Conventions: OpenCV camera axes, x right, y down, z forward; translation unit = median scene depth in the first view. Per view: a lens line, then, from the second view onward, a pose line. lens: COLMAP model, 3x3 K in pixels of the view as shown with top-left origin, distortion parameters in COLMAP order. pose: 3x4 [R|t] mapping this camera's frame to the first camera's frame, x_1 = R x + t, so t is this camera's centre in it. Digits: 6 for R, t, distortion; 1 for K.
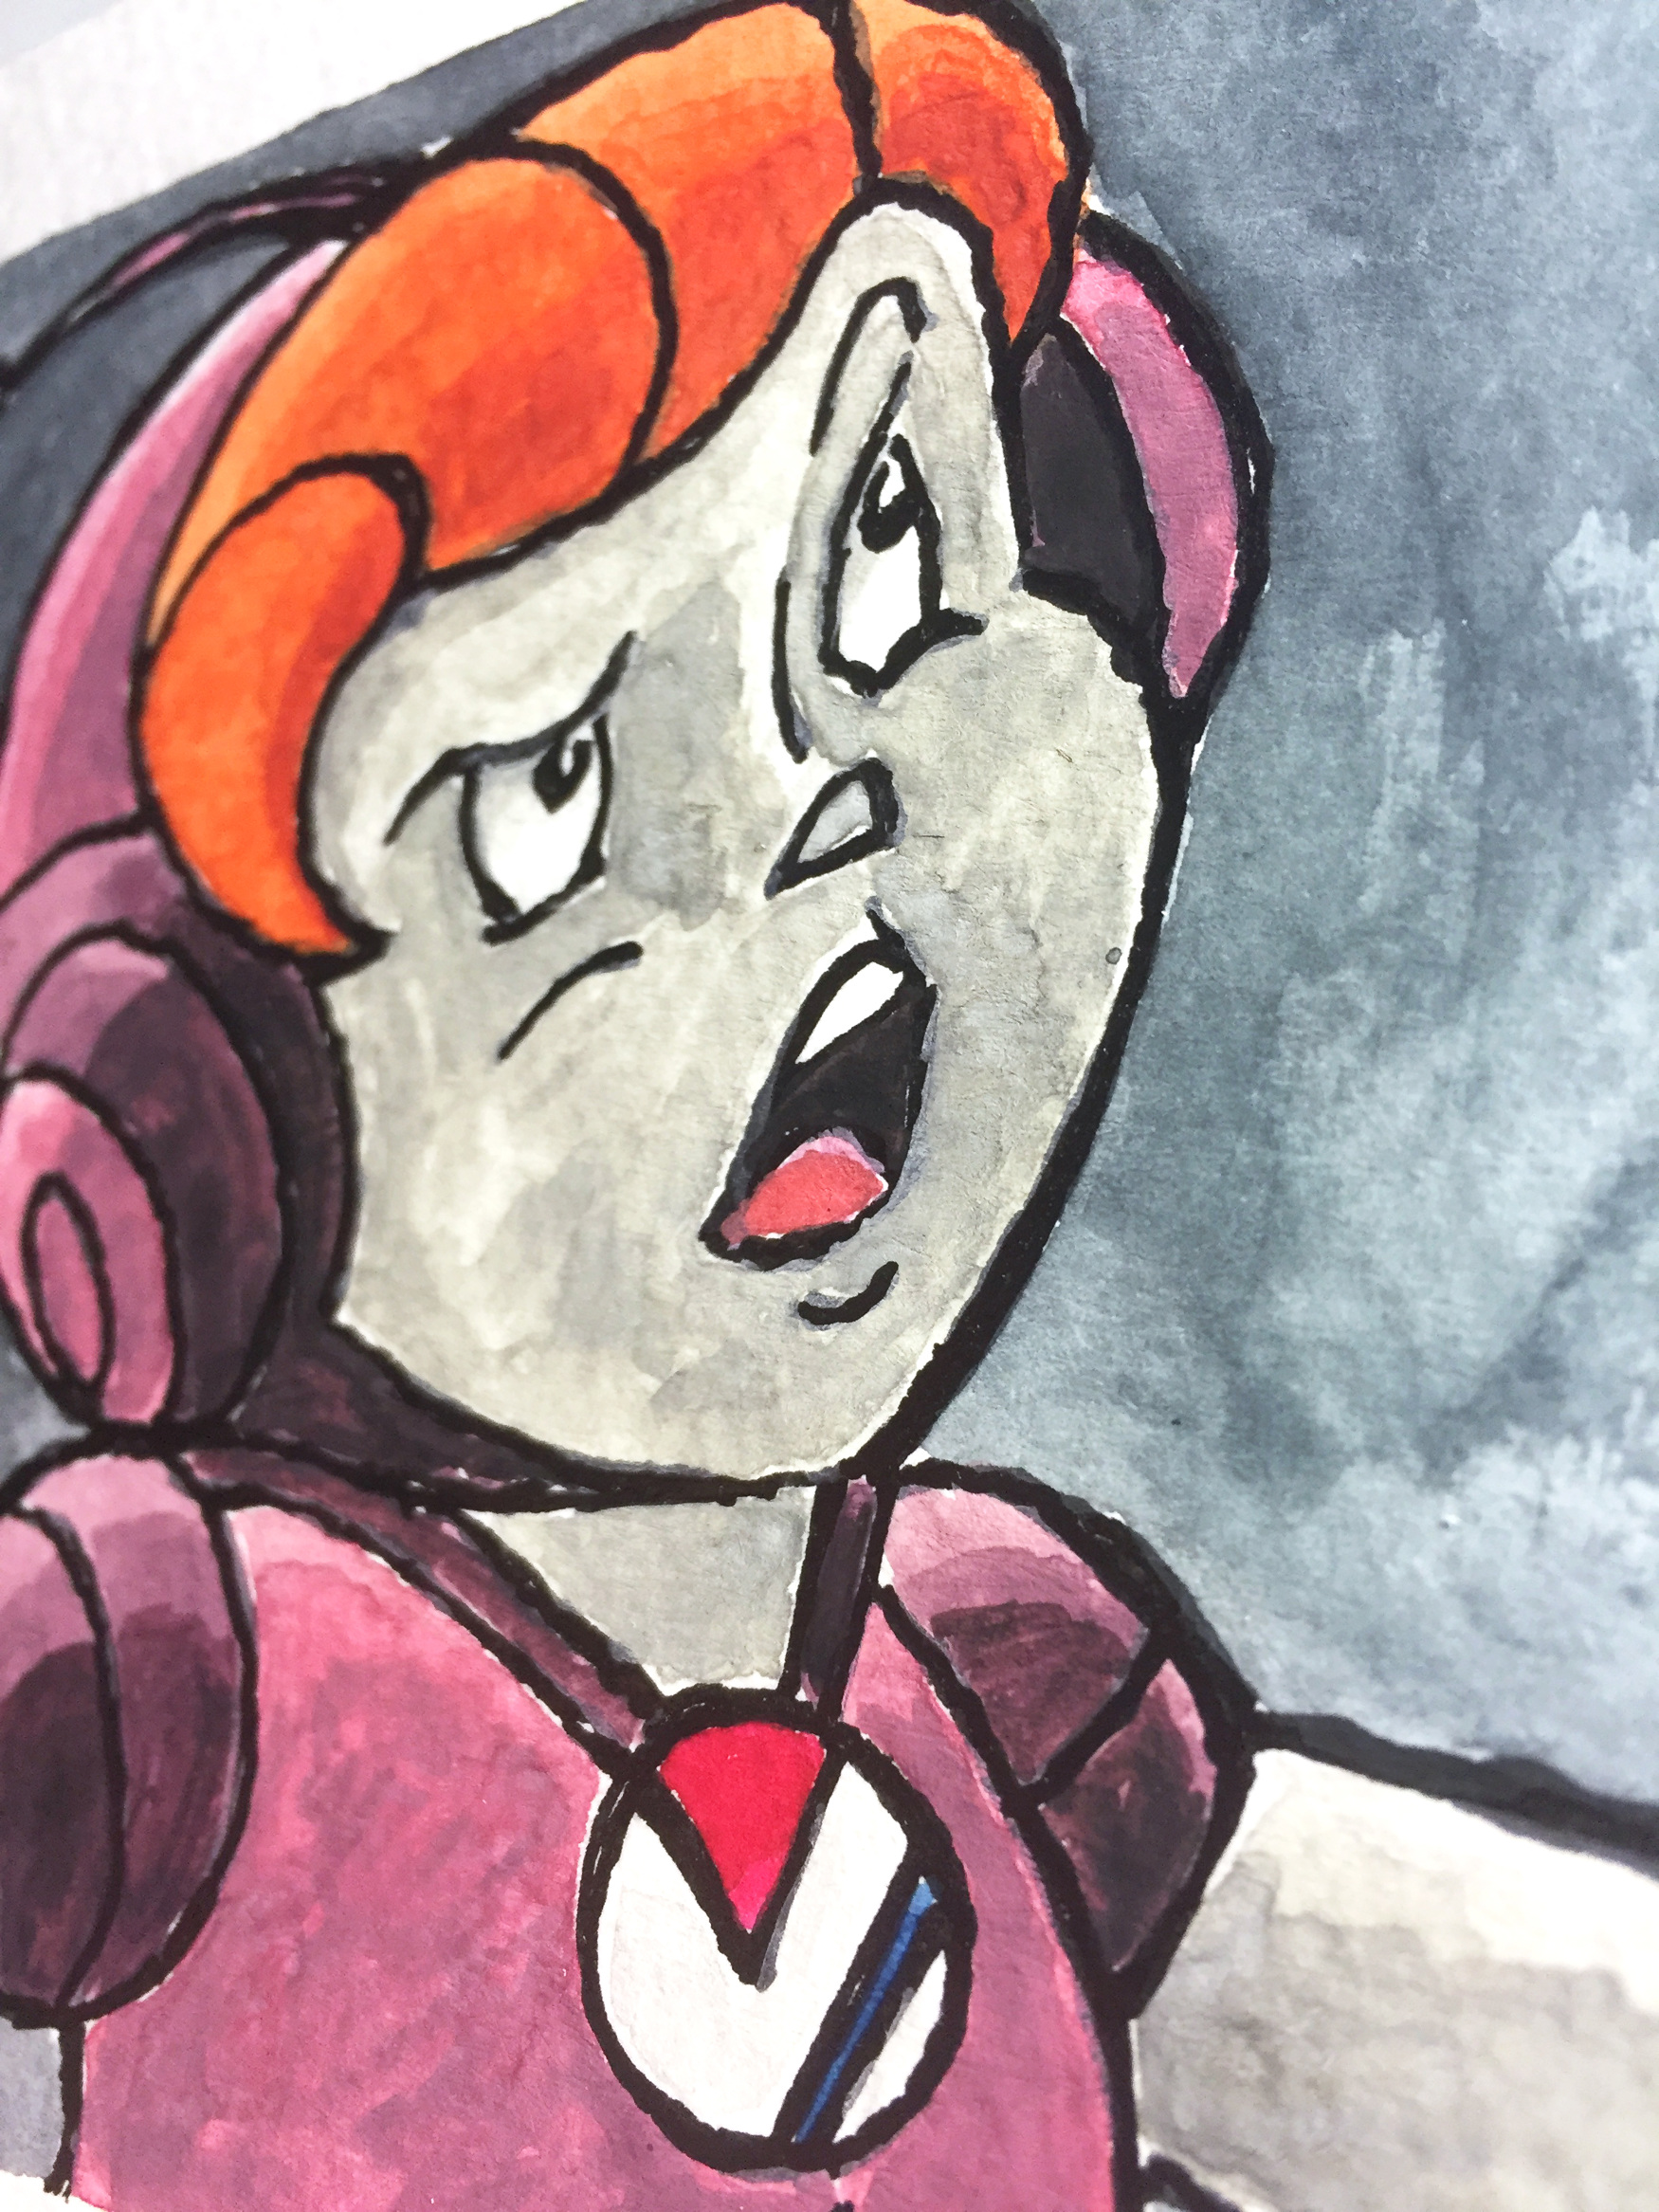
lens RADIAL K [[1887.5, 0, 829.5], [0, 1887.5, 1106.0], [0, 0, 1]] dist [0.039245, -0.086666]
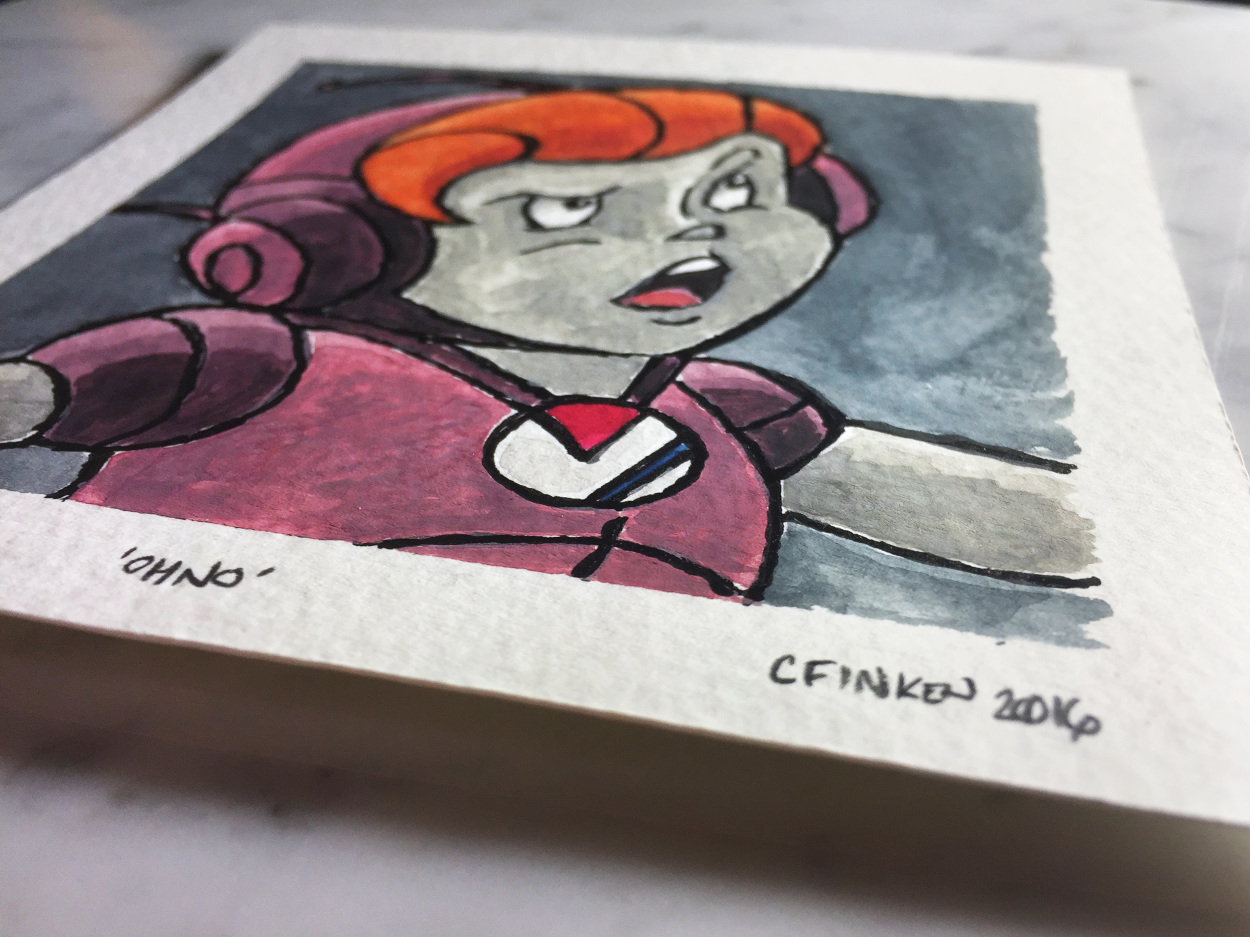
lens RADIAL K [[1066.7, 0, 625.0], [0, 1066.7, 468.5], [0, 0, 1]] dist [0.039245, -0.086666]
pose [[0.854341, 0.491681, 0.168380, -0.189256], [-0.287486, 0.717002, -0.635027, 1.155496], [-0.432960, 0.494123, 0.753915, 0.109001]]
